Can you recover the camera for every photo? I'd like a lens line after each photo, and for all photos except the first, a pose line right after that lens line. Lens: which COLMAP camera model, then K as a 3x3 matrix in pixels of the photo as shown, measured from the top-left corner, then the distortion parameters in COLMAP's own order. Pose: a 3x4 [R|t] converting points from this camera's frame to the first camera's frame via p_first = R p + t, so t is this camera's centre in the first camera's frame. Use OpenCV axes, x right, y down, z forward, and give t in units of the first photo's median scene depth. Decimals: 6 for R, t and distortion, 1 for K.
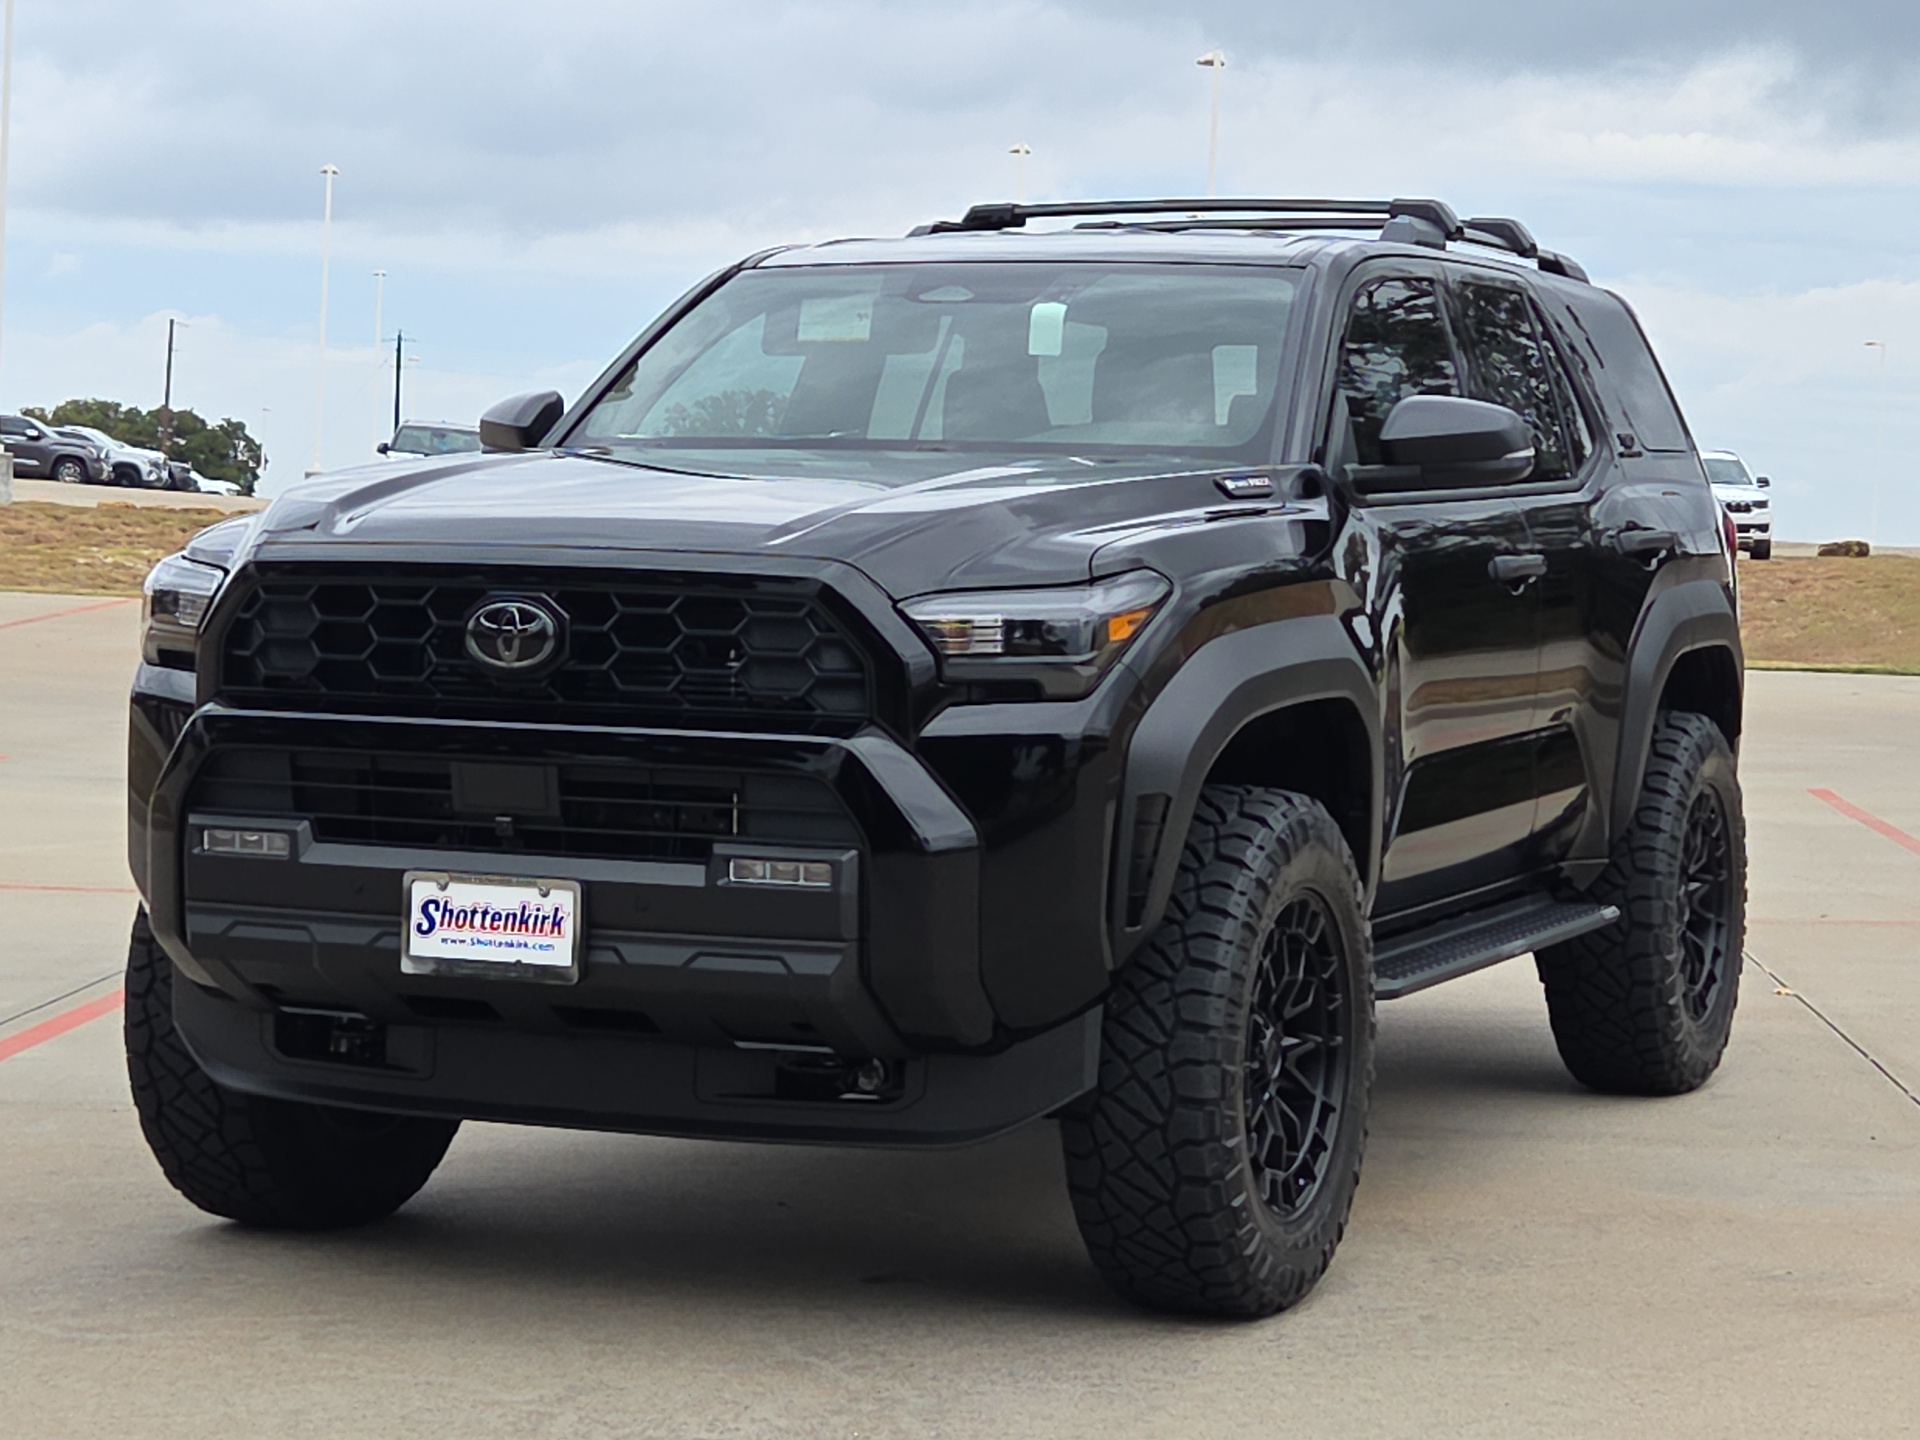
lens RADIAL K [[4054.2, 0, 959.2], [0, 4054.2, 670.4], [0, 0, 1]] dist [0.199978, -0.163412]
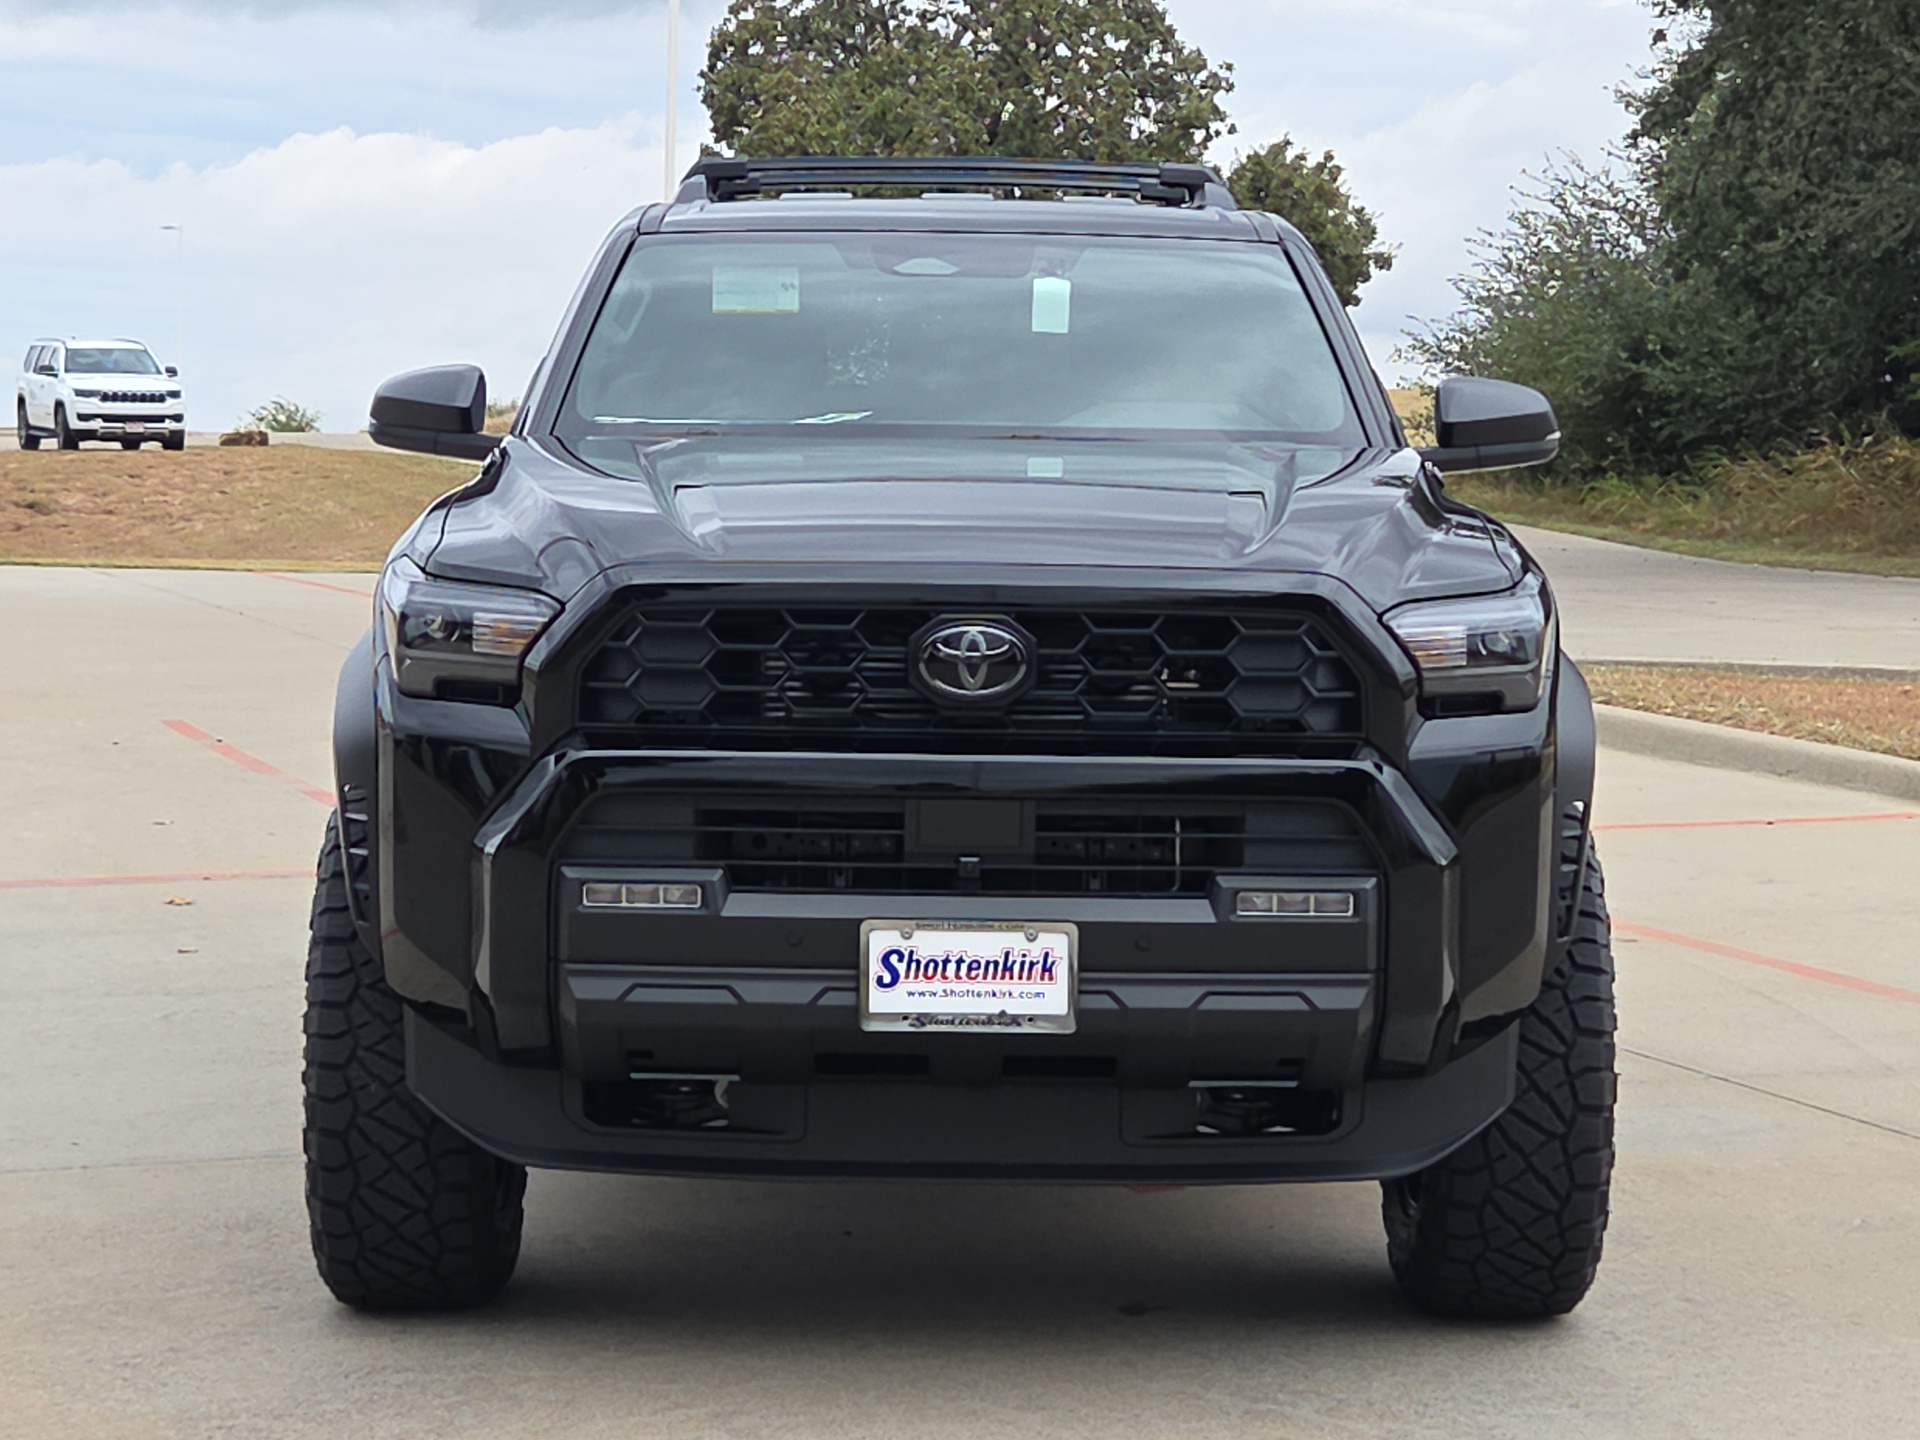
lens RADIAL K [[4054.2, 0, 959.2], [0, 4054.2, 670.4], [0, 0, 1]] dist [0.199978, -0.163412]
pose [[0.920139, -0.032147, 0.390269, -0.473210], [0.021236, 0.999254, 0.032241, -0.036385], [-0.391015, -0.021378, 0.920136, 0.149476]]
